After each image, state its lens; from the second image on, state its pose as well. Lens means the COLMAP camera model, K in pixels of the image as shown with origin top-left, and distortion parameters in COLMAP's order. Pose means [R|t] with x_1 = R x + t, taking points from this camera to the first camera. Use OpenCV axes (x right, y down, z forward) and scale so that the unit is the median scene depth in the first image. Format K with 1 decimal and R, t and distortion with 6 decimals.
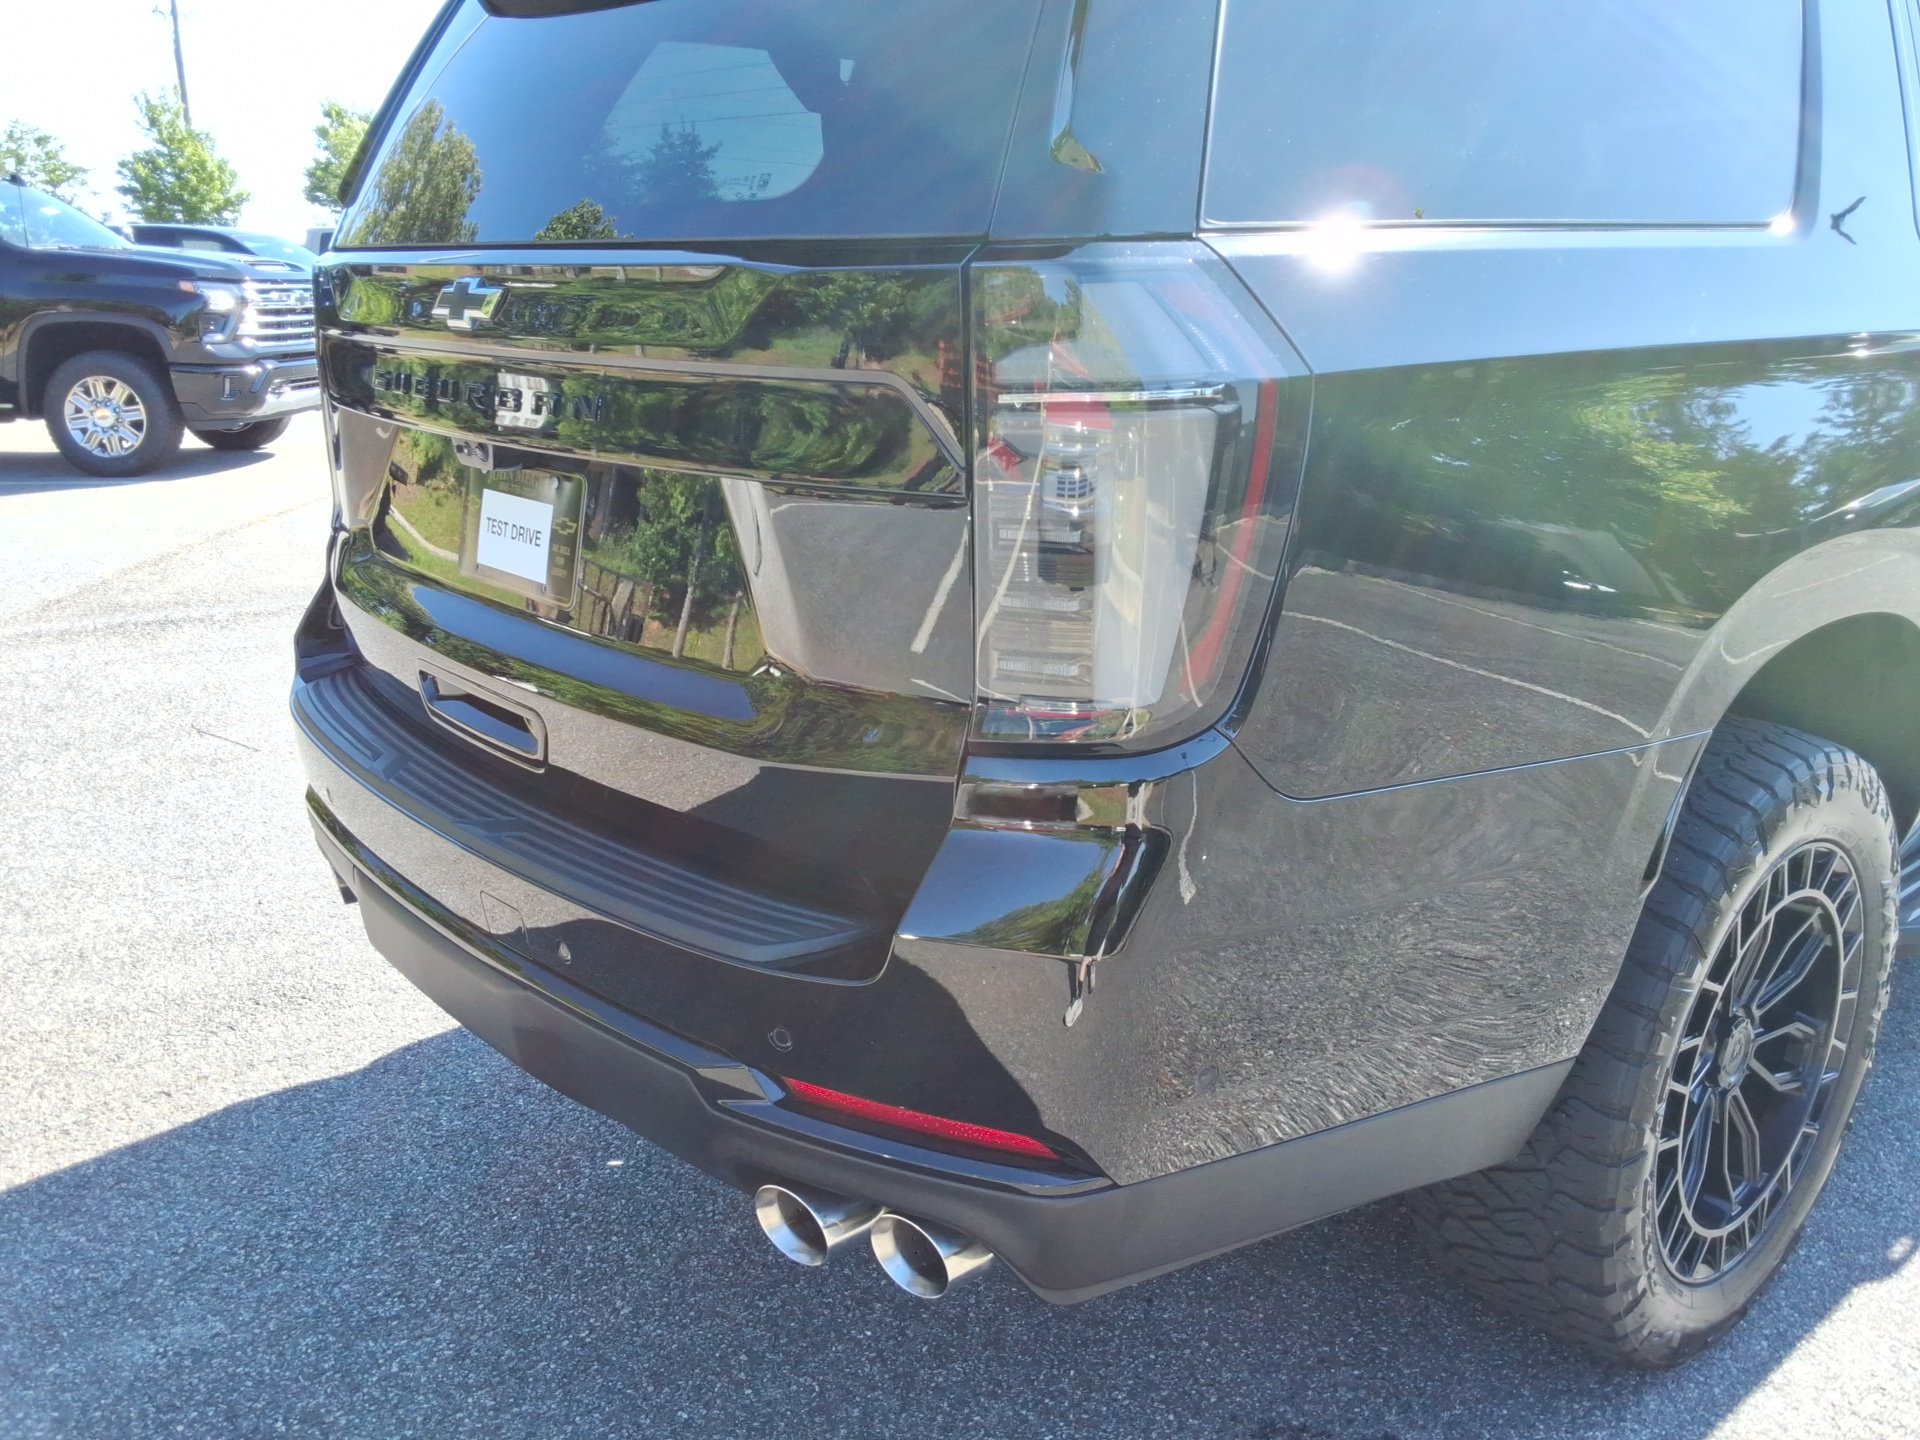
lens RADIAL K [[1548.7, 0, 990.2], [0, 1548.7, 694.2], [0, 0, 1]] dist [0.130405, -0.215303]
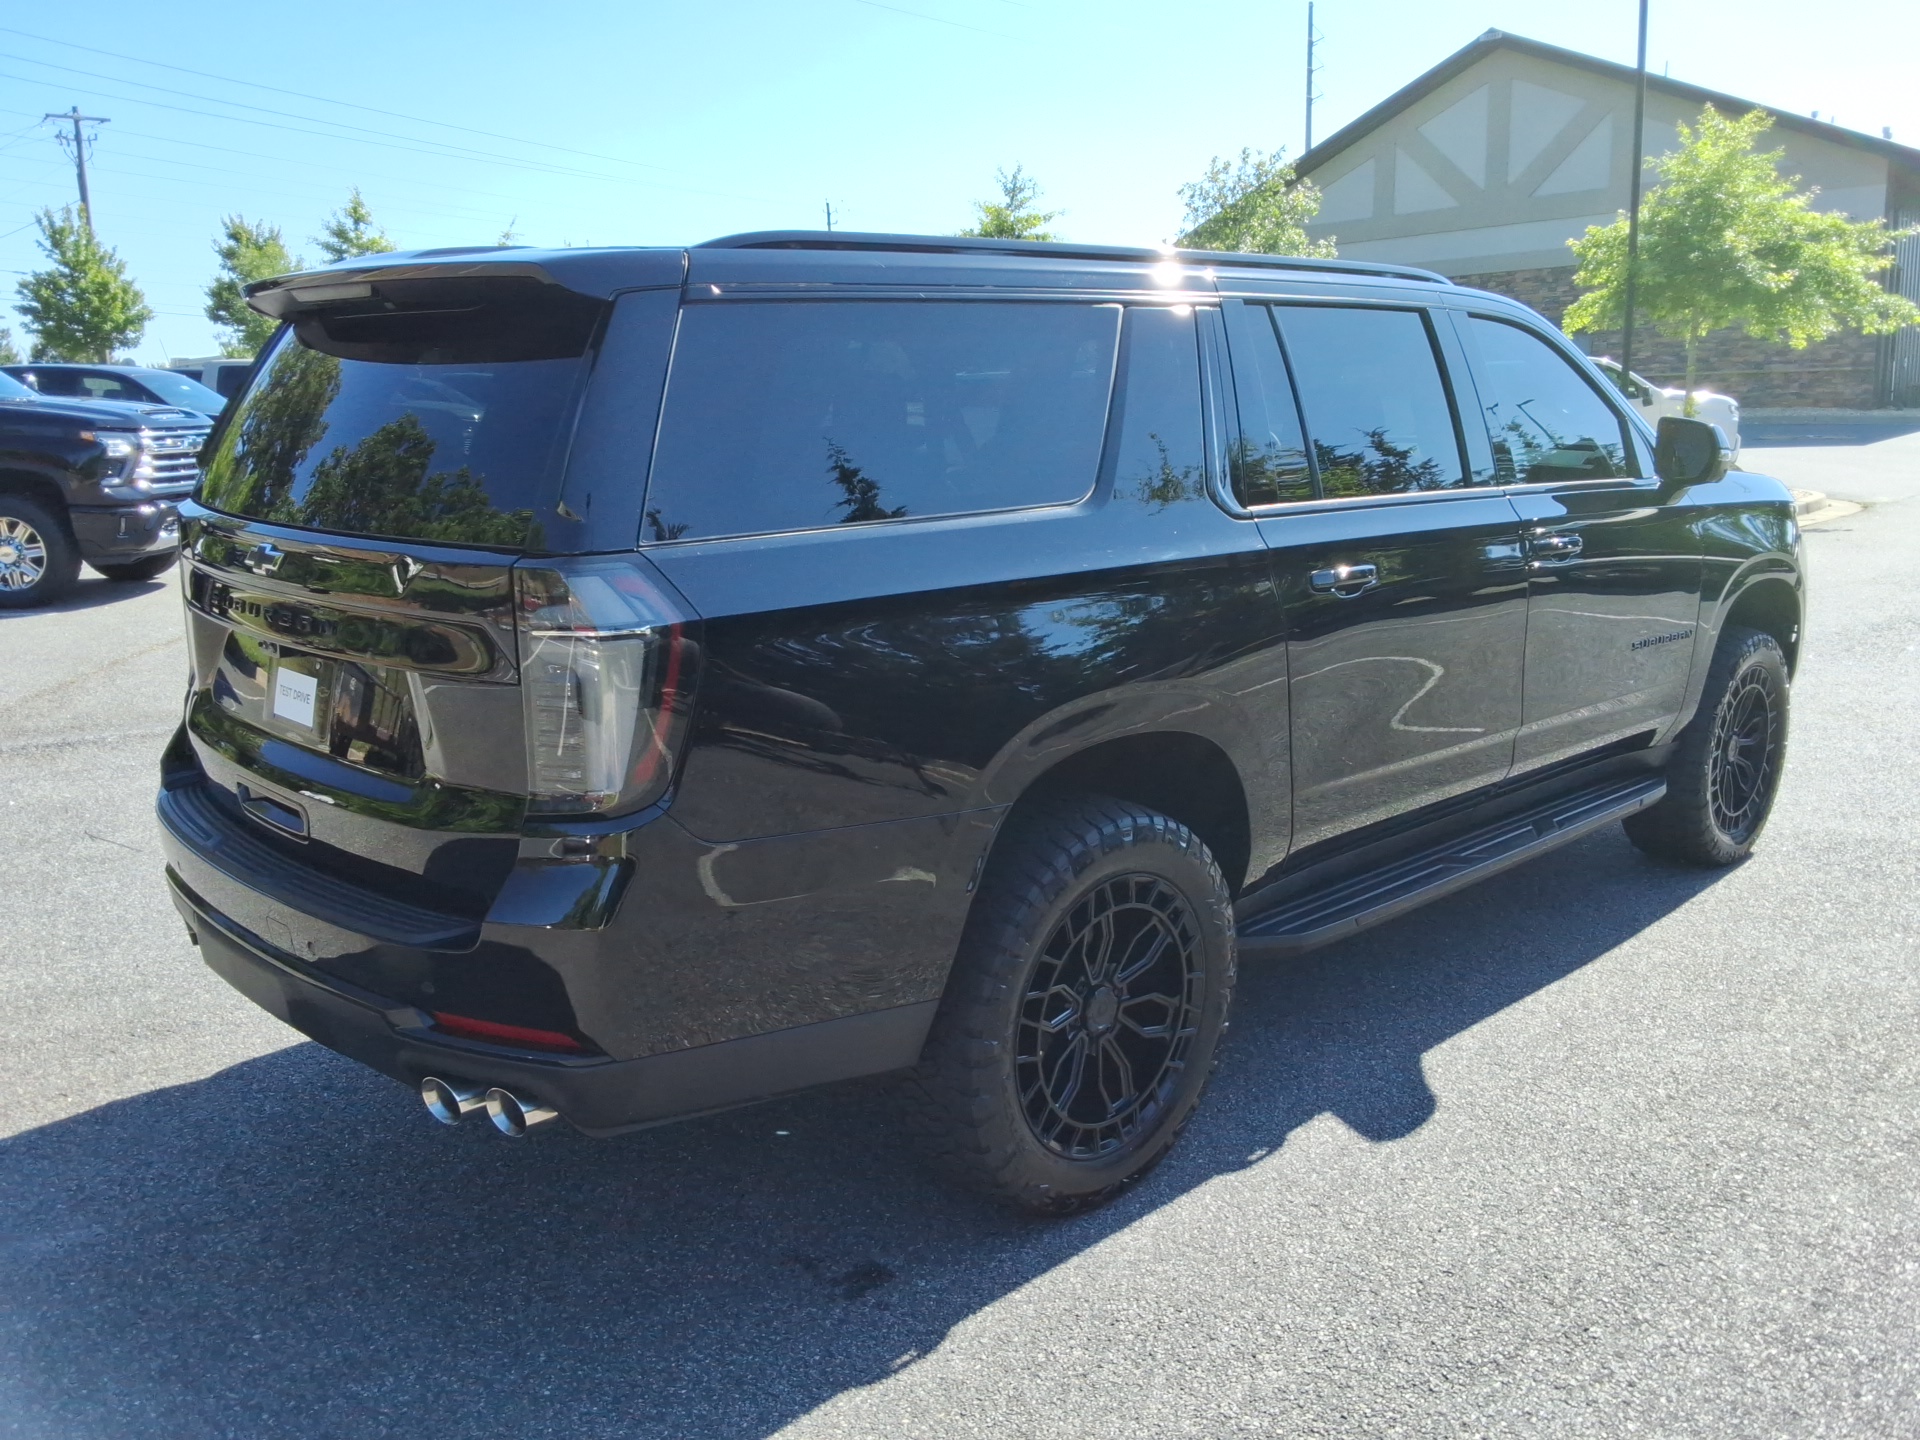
lens RADIAL K [[1545.5, 0, 987.4], [0, 1545.5, 696.5], [0, 0, 1]] dist [0.109280, -0.177307]
pose [[0.998438, -0.013309, 0.054263, 0.222255], [0.016748, 0.997846, -0.063419, 0.008584], [-0.053302, 0.064228, 0.996511, -0.447996]]
